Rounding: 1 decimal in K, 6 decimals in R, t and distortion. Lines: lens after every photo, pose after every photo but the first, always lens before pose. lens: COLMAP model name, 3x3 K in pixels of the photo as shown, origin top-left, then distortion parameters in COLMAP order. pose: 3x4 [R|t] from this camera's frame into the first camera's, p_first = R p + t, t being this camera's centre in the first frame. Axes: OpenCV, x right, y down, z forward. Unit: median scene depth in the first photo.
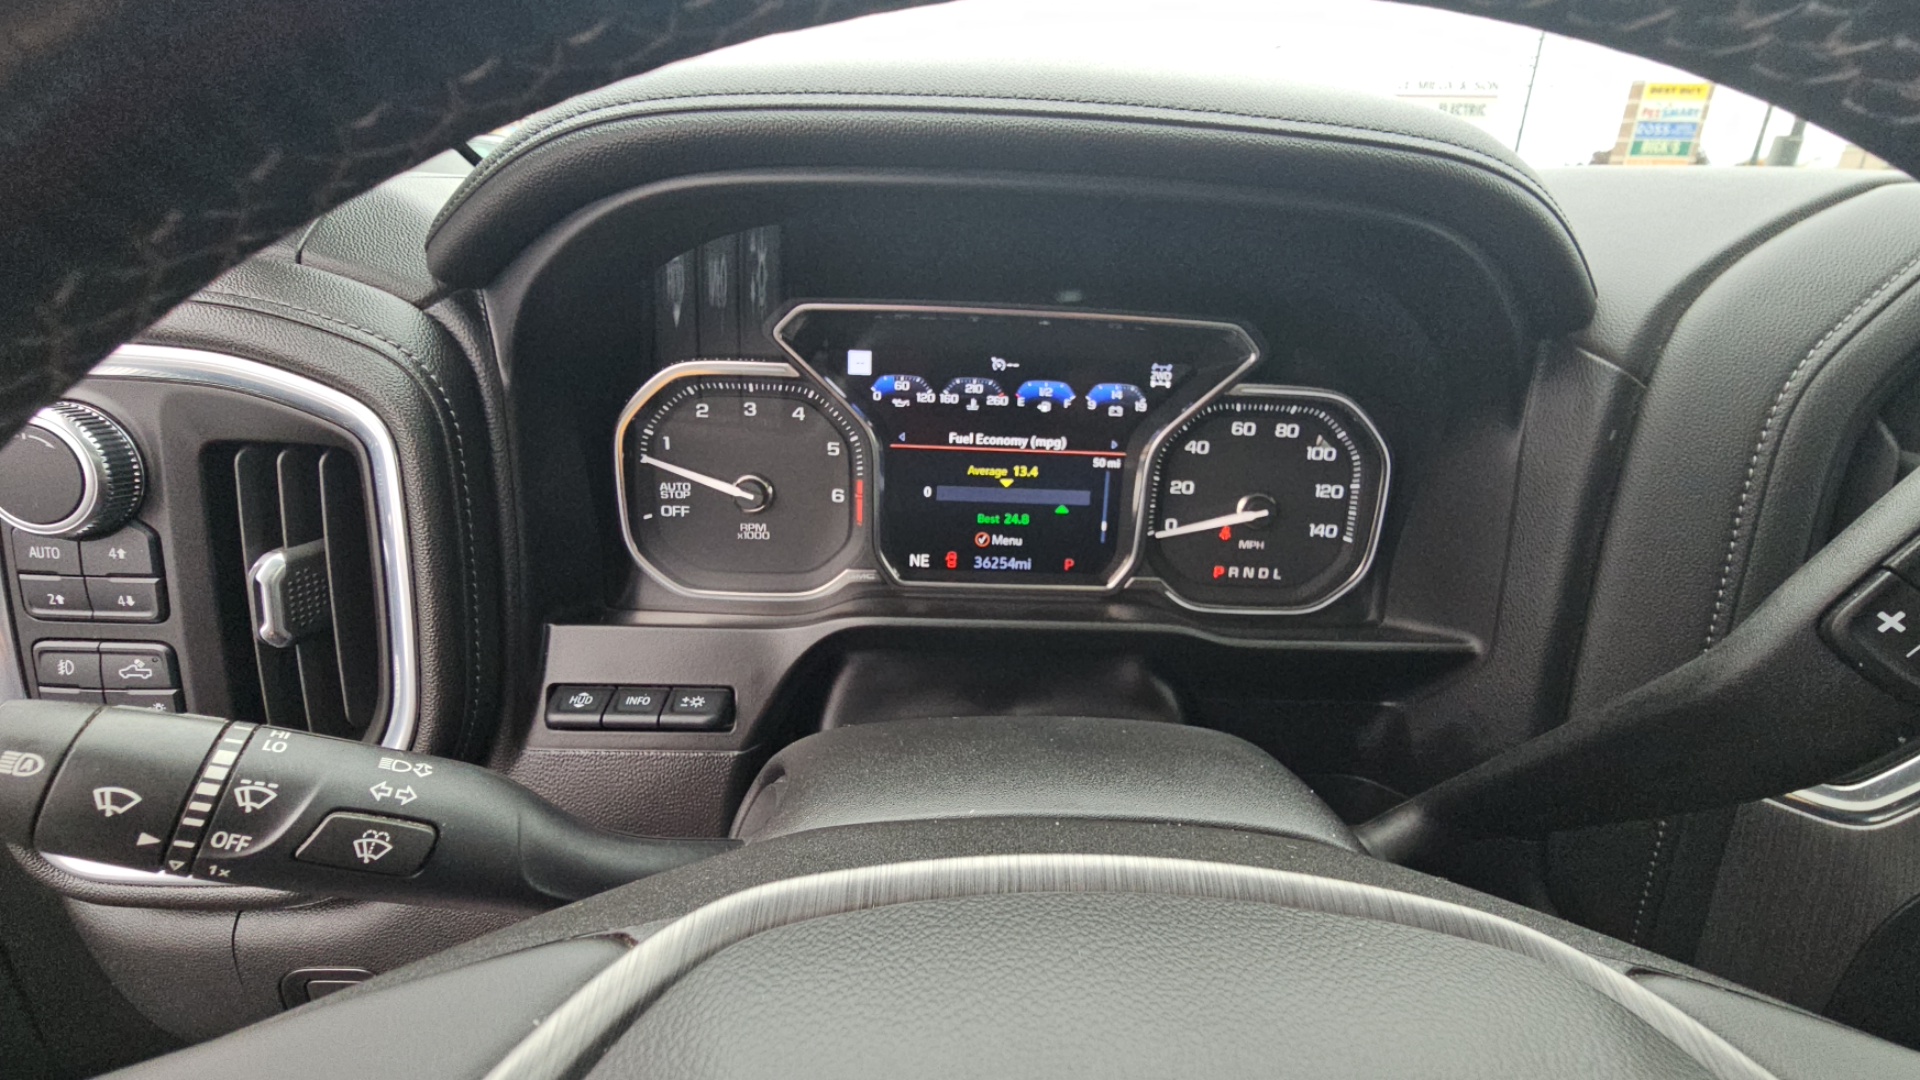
lens RADIAL K [[858.4, 0, 982.1], [0, 858.4, 545.6], [0, 0, 1]] dist [0.007280, -0.005274]
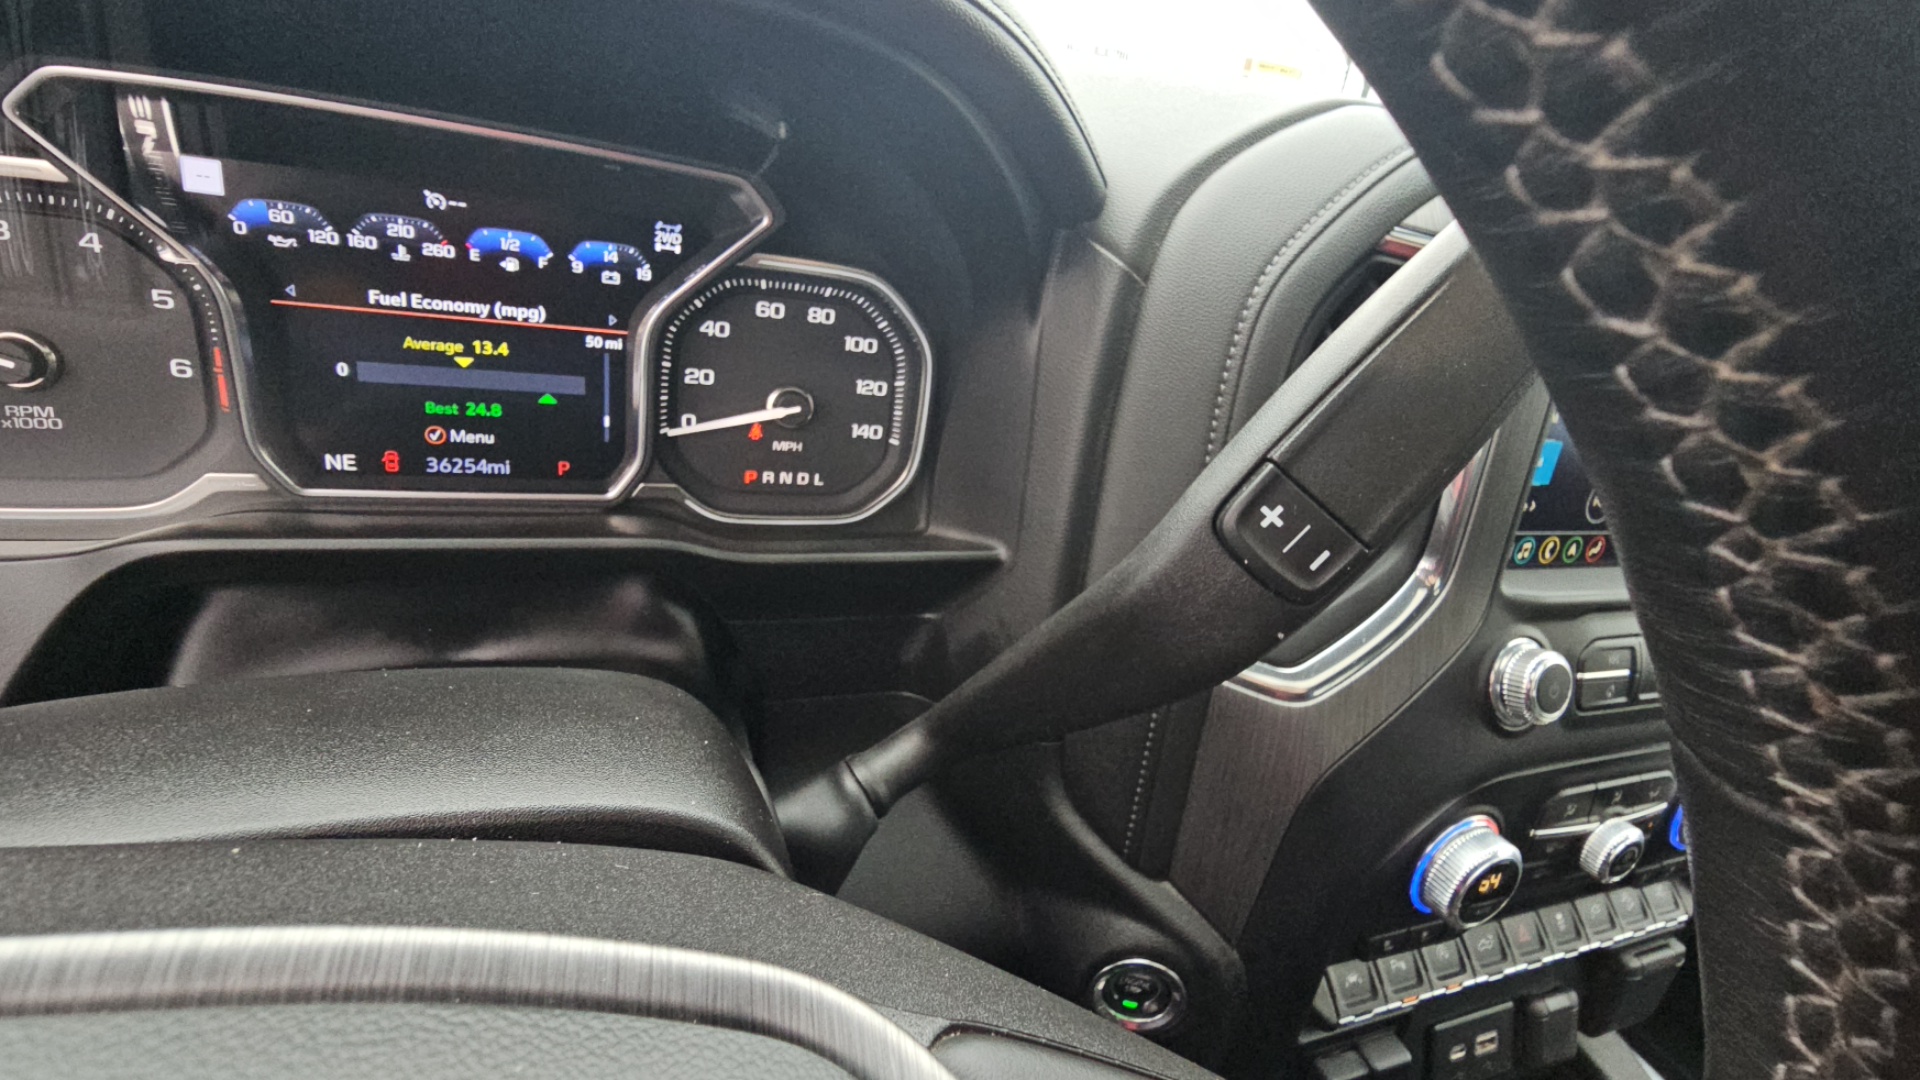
lens RADIAL K [[858.4, 0, 978.2], [0, 858.4, 542.8], [0, 0, 1]] dist [0.007280, -0.005274]
pose [[0.935157, -0.028754, 0.353064, 0.187782], [-0.005389, 0.995430, 0.095344, 0.012947], [-0.354192, -0.091064, 0.930729, 0.101277]]
